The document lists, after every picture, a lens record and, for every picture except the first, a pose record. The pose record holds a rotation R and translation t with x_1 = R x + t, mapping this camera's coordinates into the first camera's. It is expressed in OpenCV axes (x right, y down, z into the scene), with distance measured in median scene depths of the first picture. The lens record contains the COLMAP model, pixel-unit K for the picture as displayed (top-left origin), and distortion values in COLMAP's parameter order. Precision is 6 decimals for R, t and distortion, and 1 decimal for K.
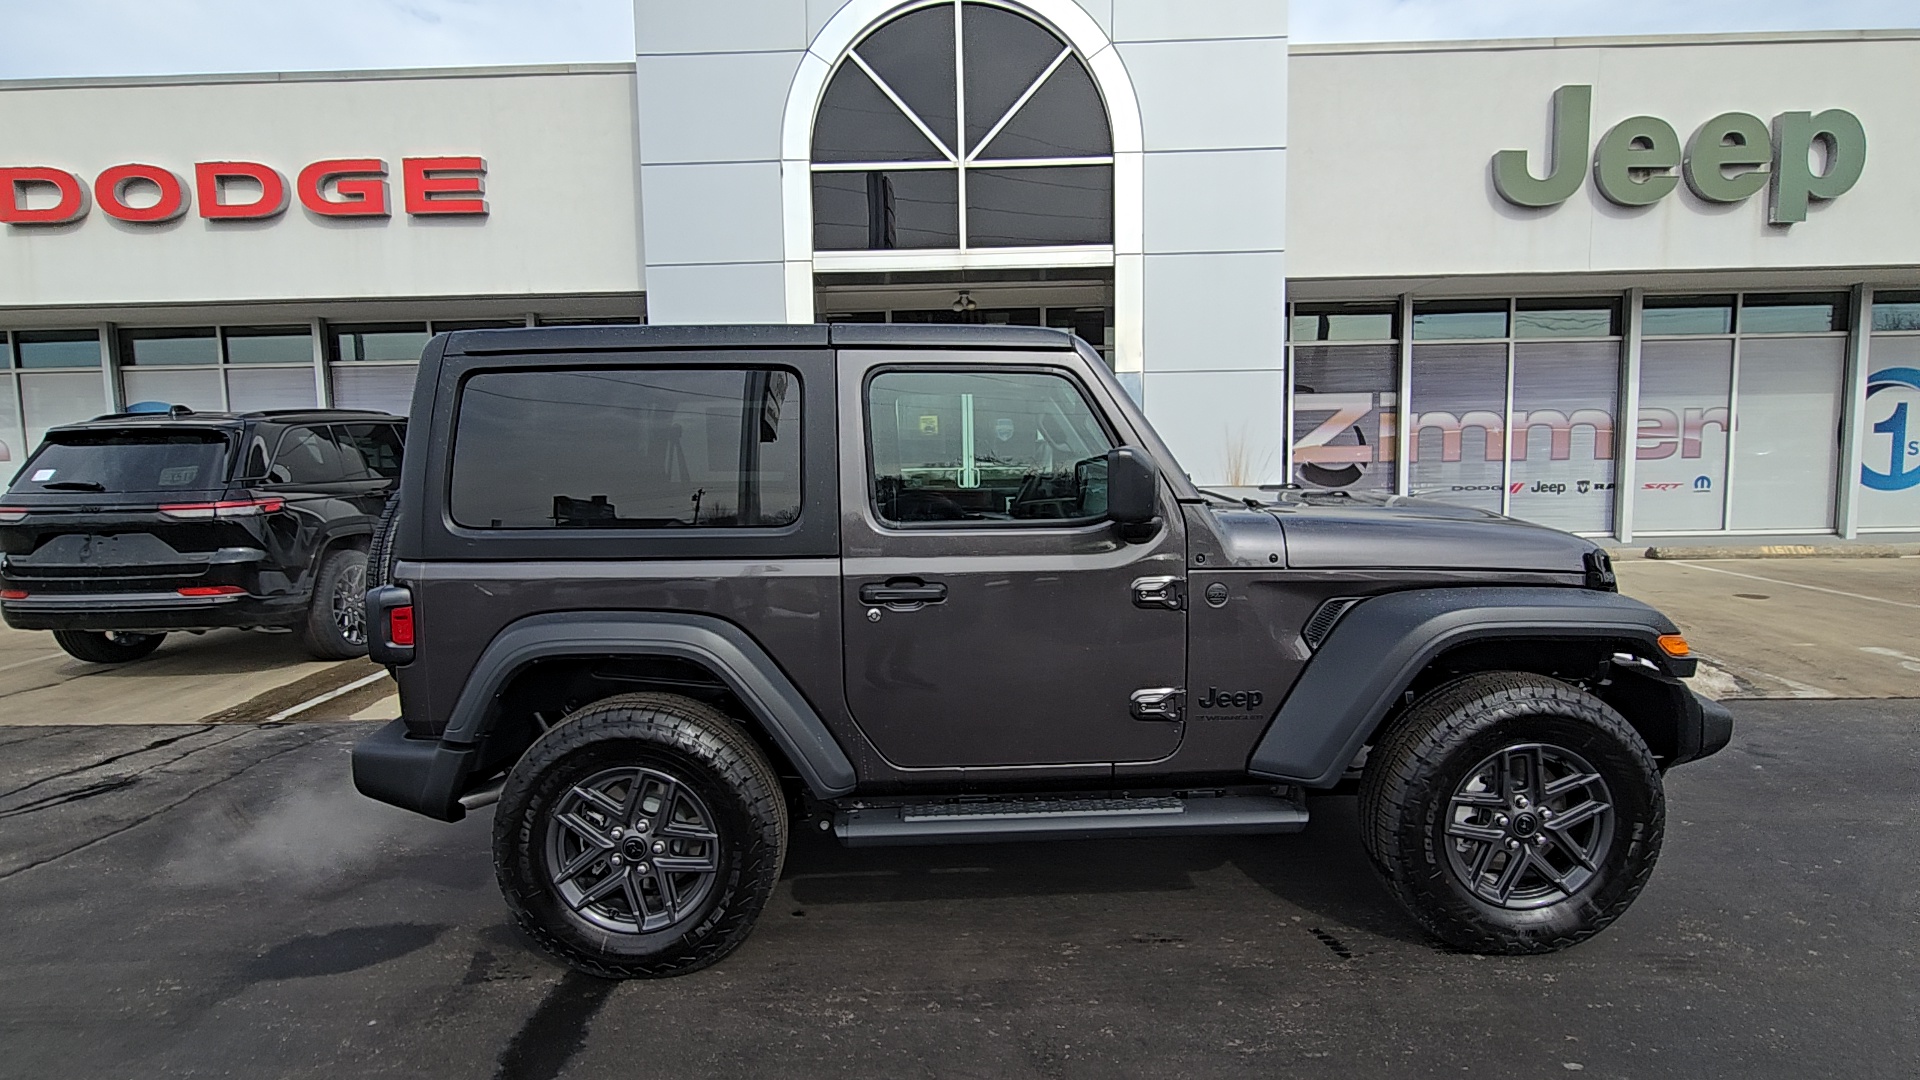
lens RADIAL K [[964.3, 0, 959.9], [0, 964.3, 549.9], [0, 0, 1]] dist [-0.001110, -0.000210]
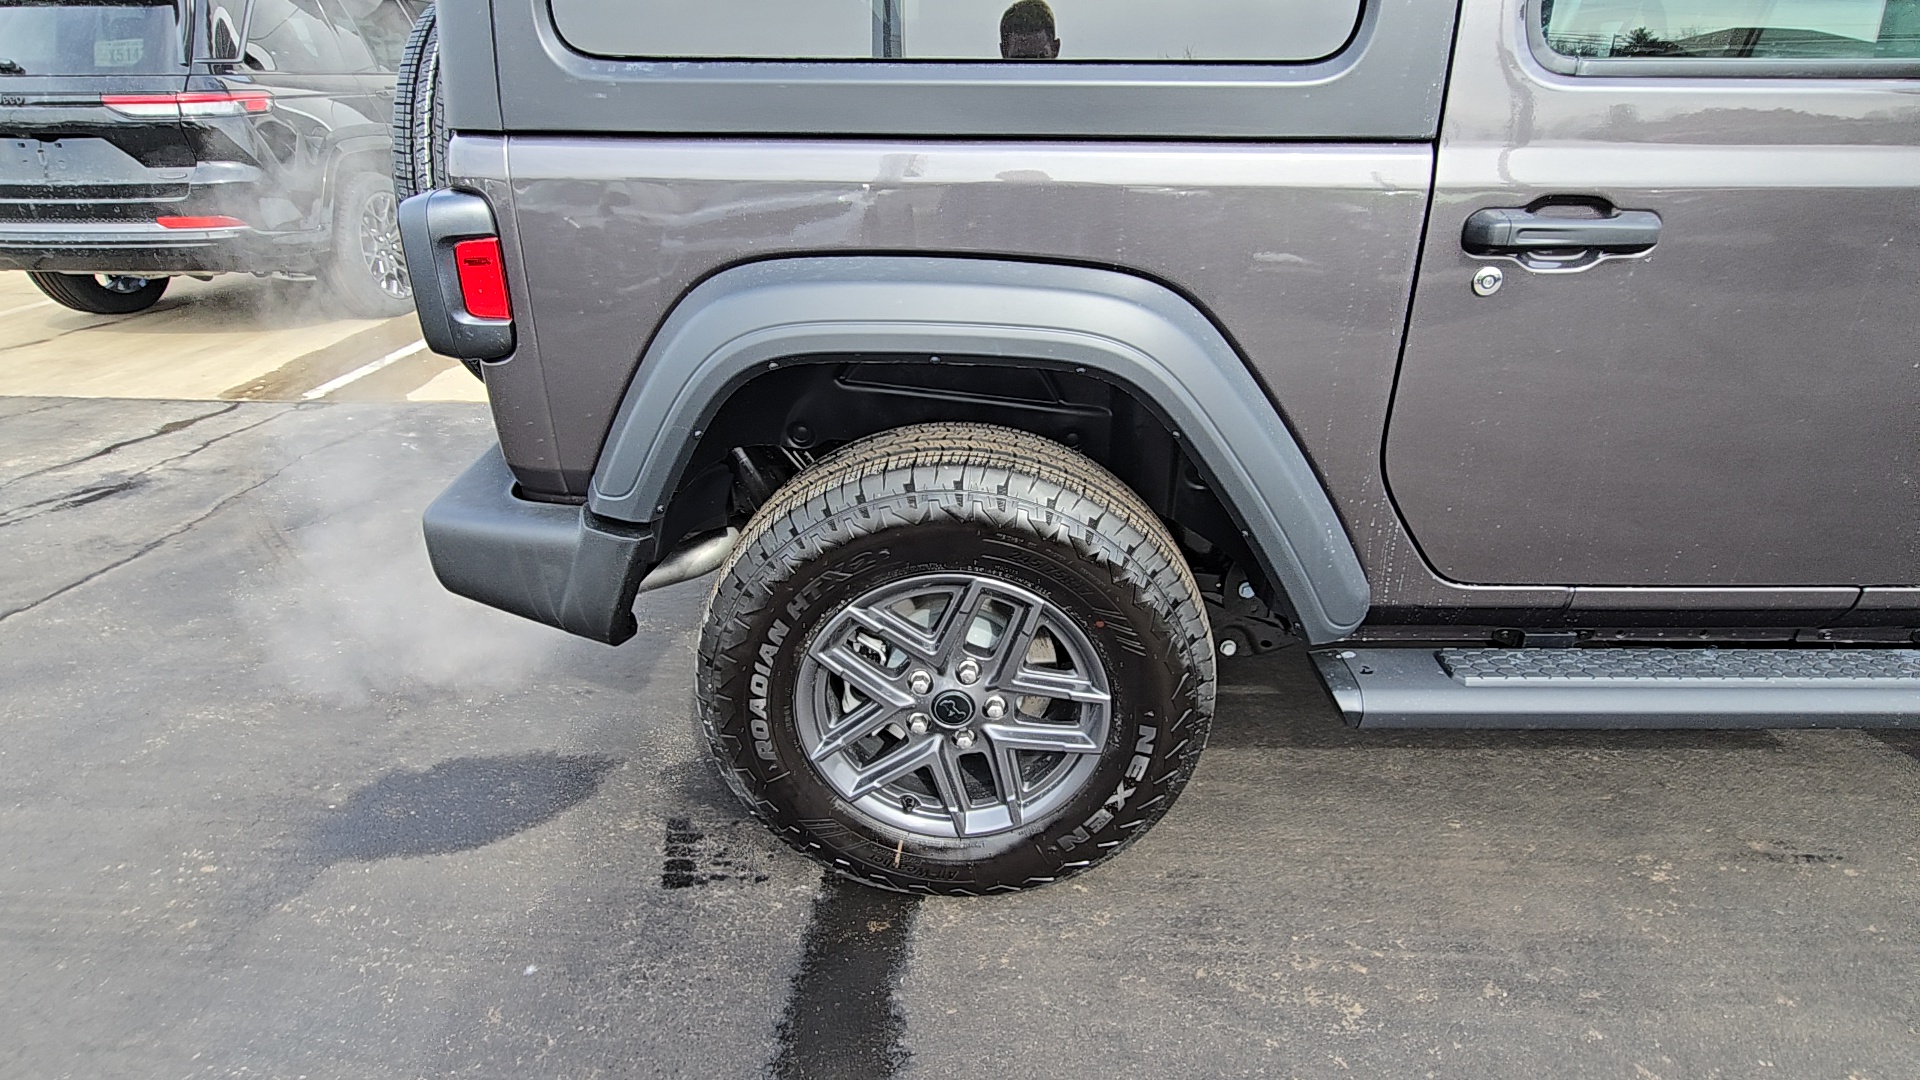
lens RADIAL K [[964.3, 0, 960.8], [0, 964.3, 540.4], [0, 0, 1]] dist [-0.001110, -0.000210]
pose [[0.998695, 0.033508, -0.038535, -0.311342], [-0.018904, 0.943587, 0.330585, 0.036679], [0.047438, -0.329426, 0.942989, 0.506962]]
